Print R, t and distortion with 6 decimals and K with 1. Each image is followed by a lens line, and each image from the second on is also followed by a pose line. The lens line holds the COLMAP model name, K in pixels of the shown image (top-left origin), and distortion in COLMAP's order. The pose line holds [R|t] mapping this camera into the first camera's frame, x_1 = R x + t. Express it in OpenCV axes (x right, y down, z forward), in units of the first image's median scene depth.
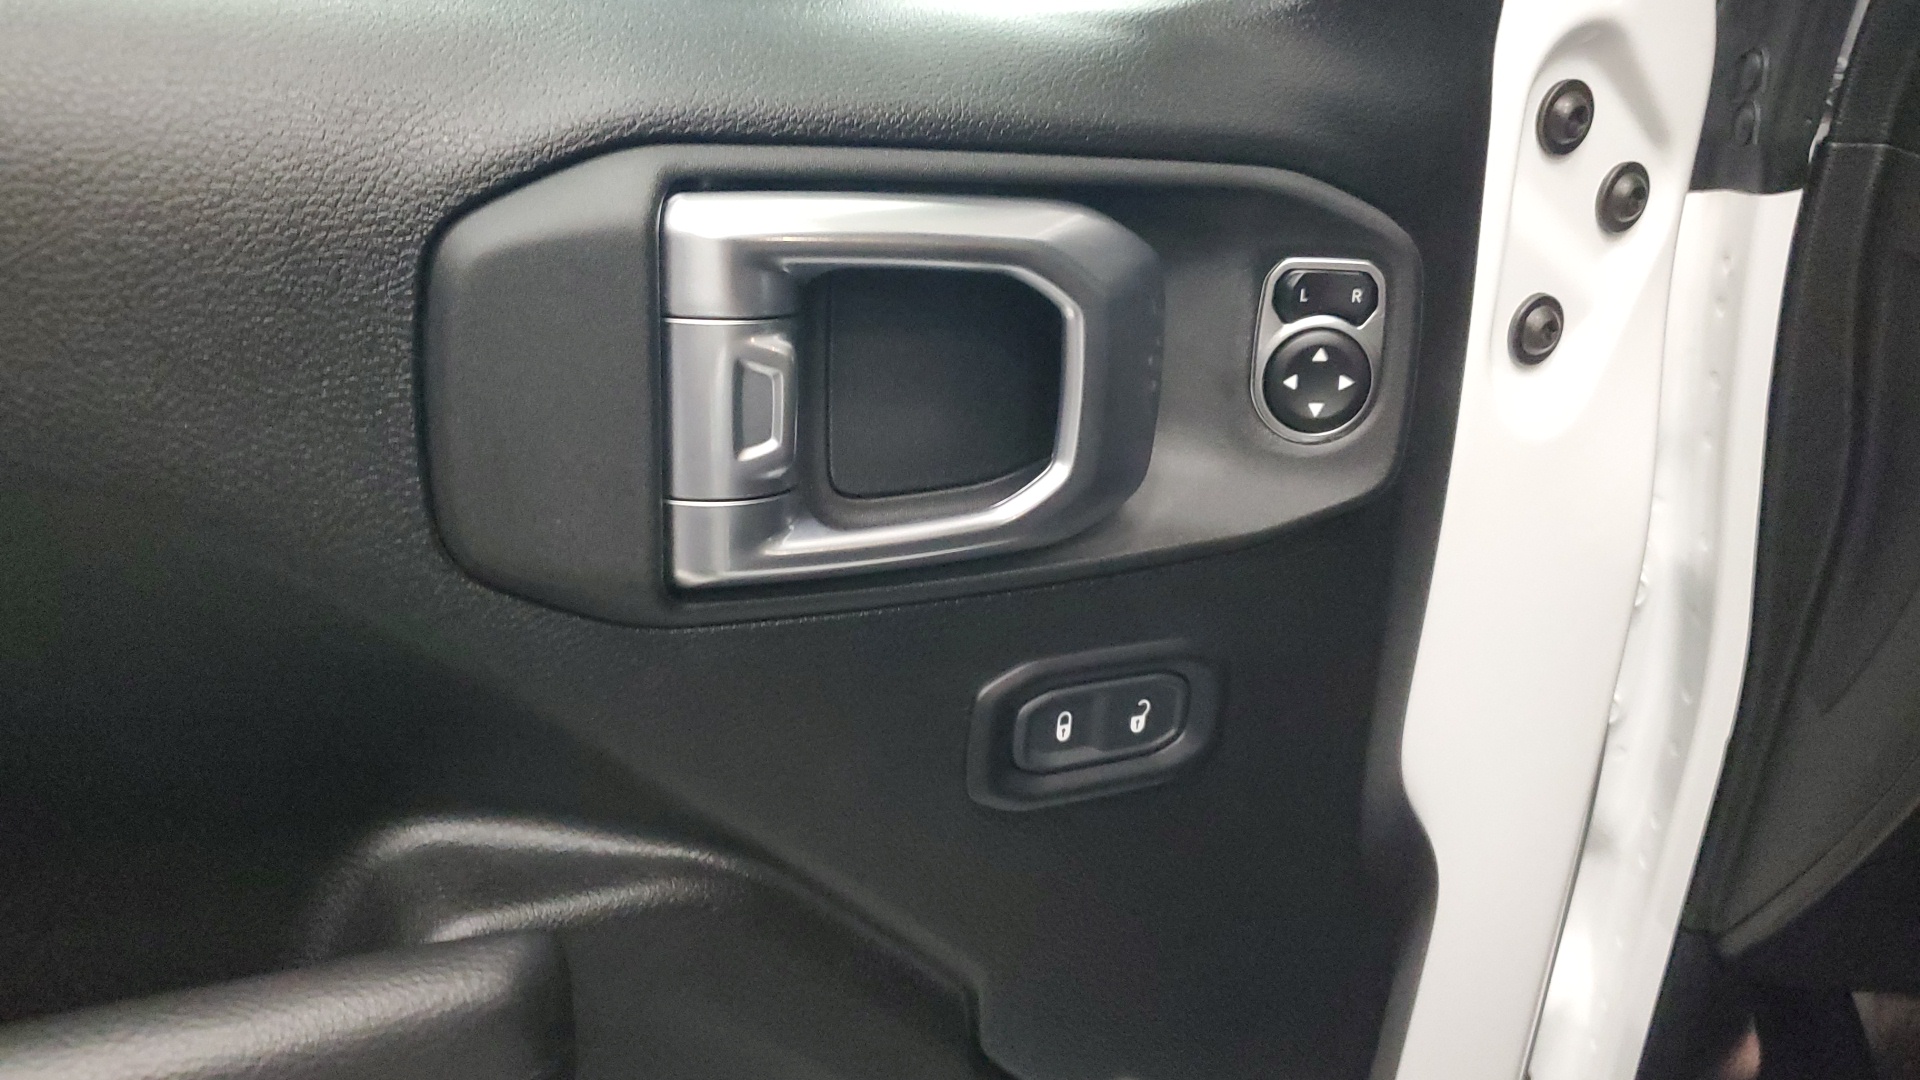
lens RADIAL K [[1491.2, 0, 960.5], [0, 1491.2, 525.3], [0, 0, 1]] dist [0.042757, -0.038983]
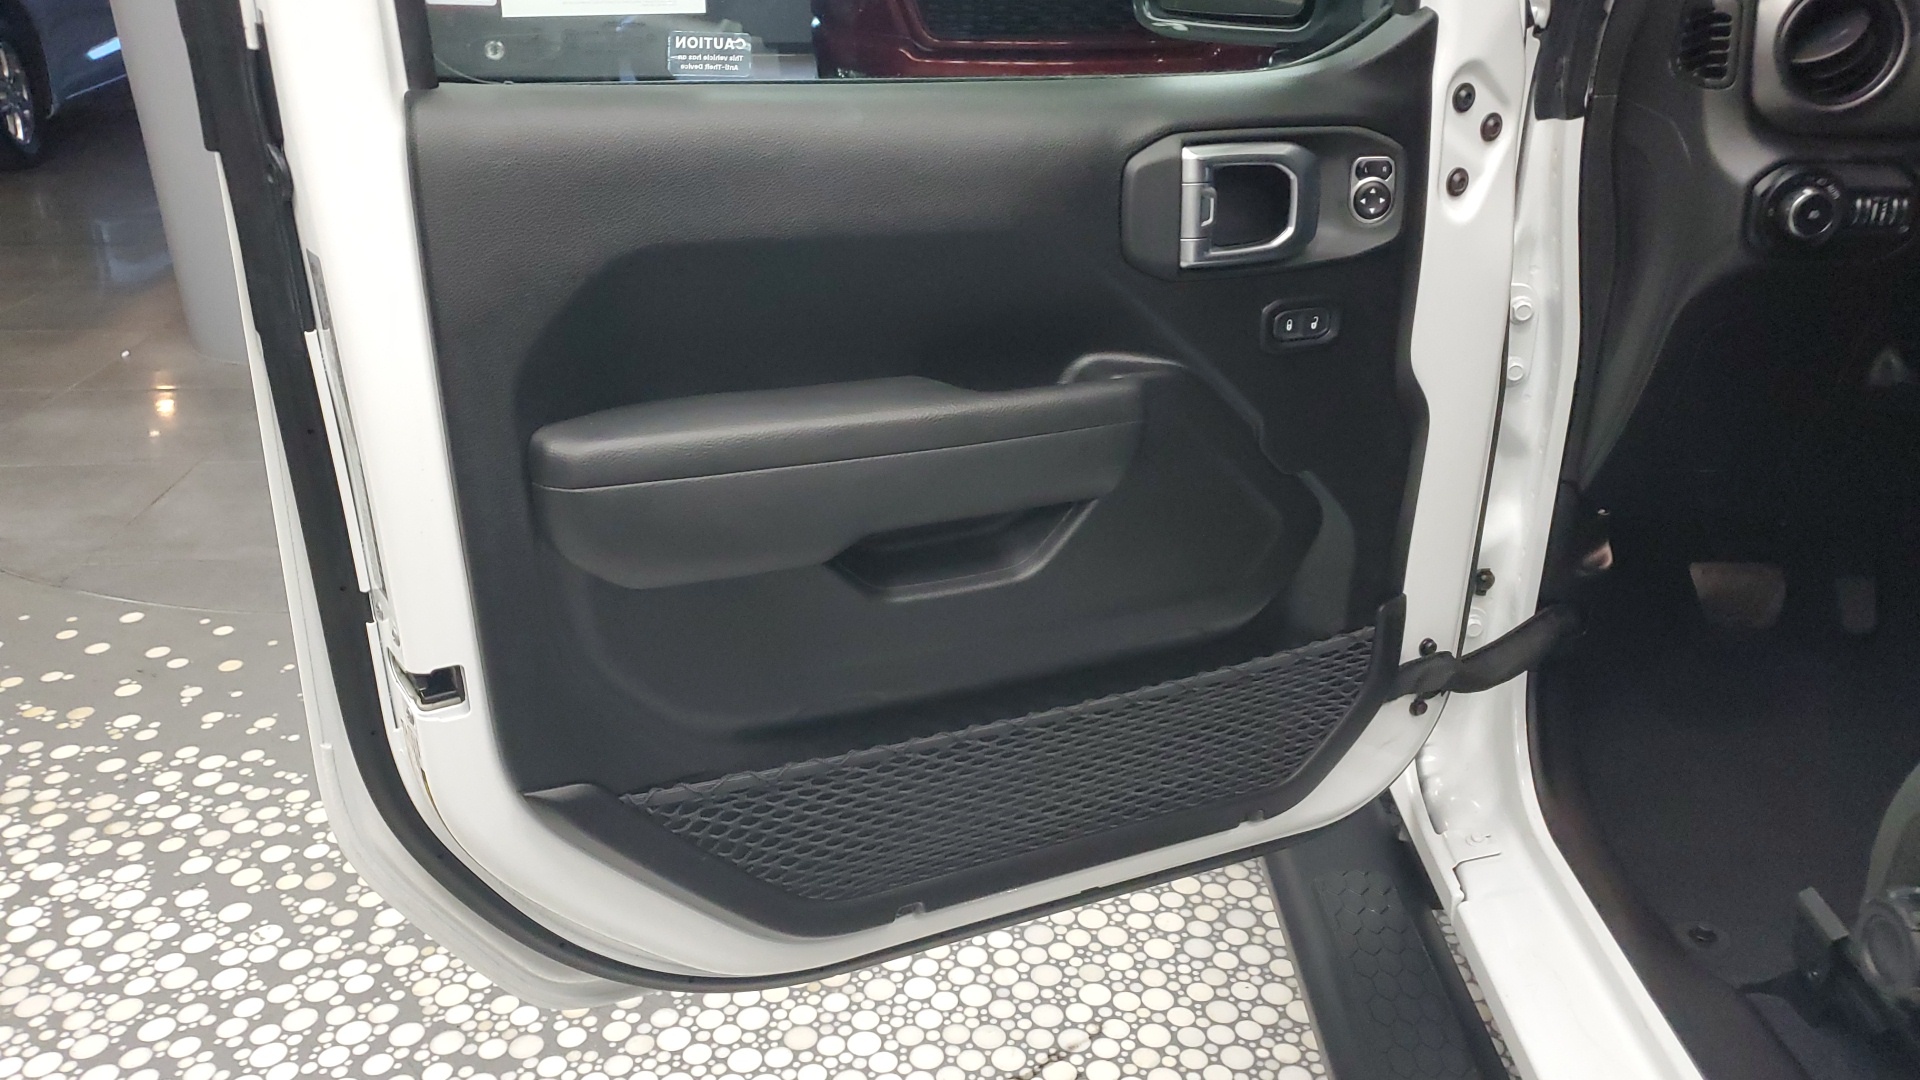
lens RADIAL K [[1491.2, 0, 972.2], [0, 1491.2, 527.9], [0, 0, 1]] dist [0.042757, -0.038983]
pose [[0.998242, -0.054562, -0.023135, -0.492449], [0.055291, 0.997952, 0.032177, 0.394619], [0.021331, -0.033400, 0.999214, -1.897875]]
